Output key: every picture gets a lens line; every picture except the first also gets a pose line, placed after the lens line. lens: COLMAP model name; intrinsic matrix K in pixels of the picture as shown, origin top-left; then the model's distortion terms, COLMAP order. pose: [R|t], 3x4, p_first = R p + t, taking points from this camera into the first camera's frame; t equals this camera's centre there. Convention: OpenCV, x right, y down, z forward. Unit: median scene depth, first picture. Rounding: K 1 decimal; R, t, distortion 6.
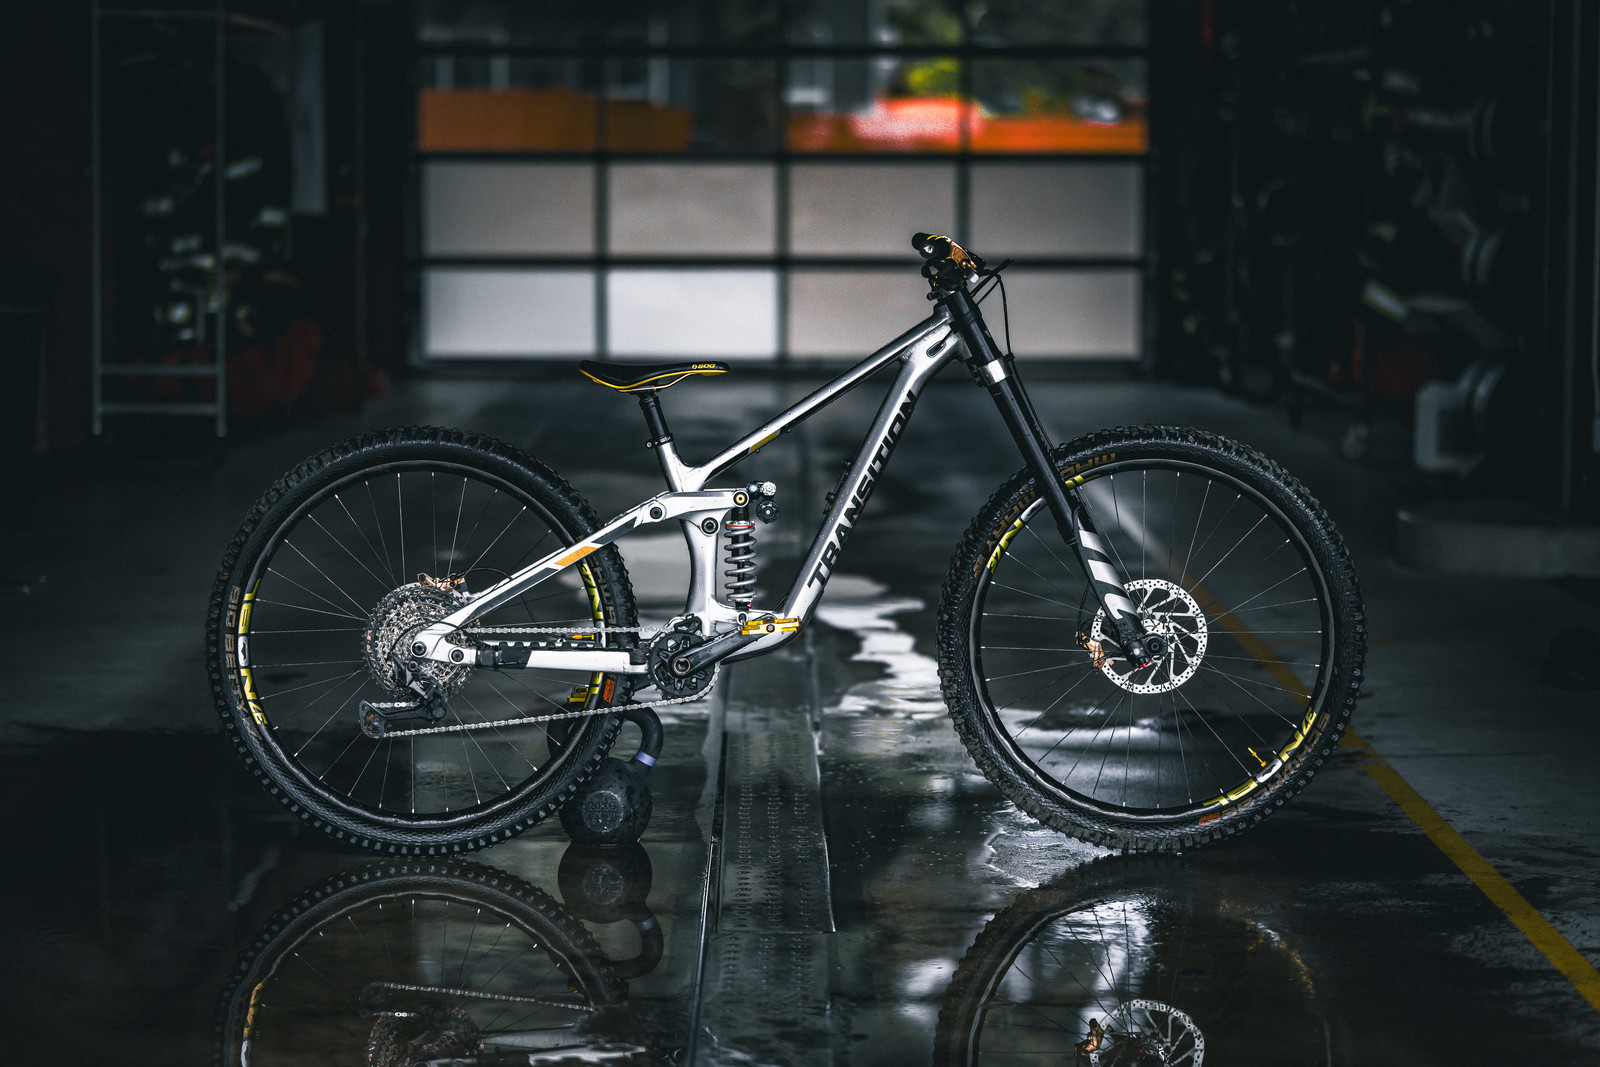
lens RADIAL K [[3738.3, 0, 800.0], [0, 3738.3, 533.5], [0, 0, 1]] dist [-0.092930, 0.049039]
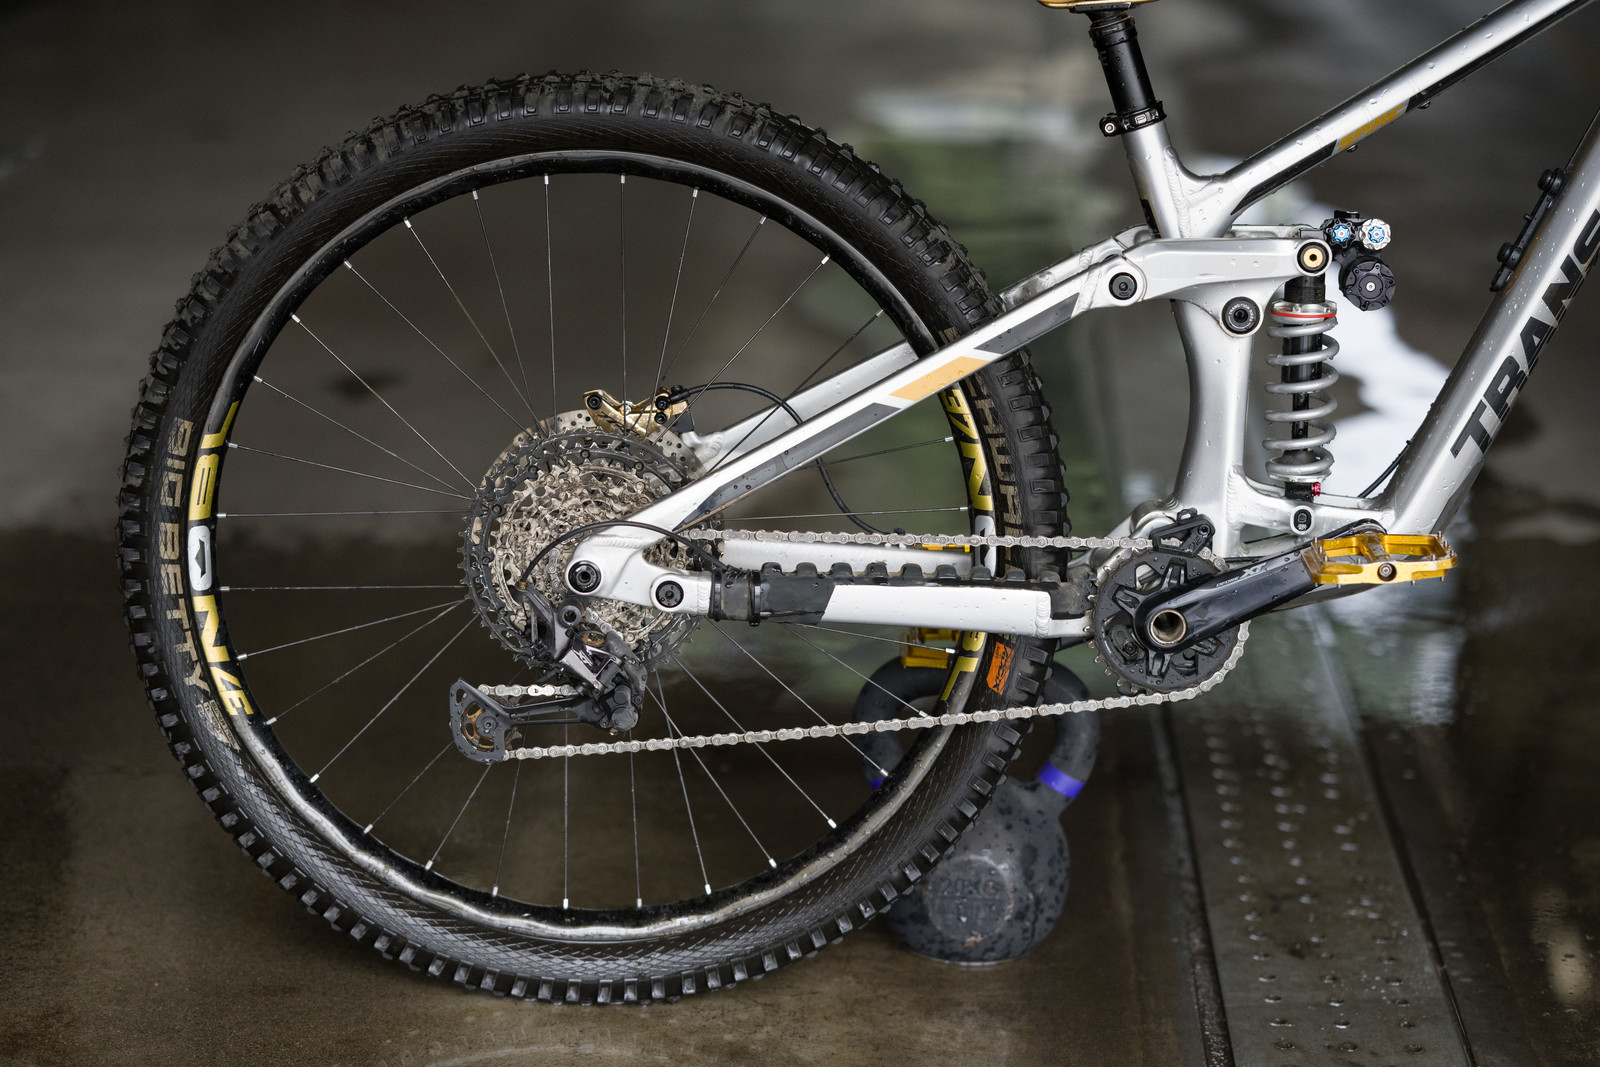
lens RADIAL K [[4032.4, 0, 800.0], [0, 4032.4, 533.5], [0, 0, 1]] dist [-0.017992, 0.389530]
pose [[0.998204, 0.032374, -0.050400, -0.051409], [-0.025156, 0.990143, 0.137780, -0.041234], [0.054363, -0.136265, 0.989180, 0.517826]]
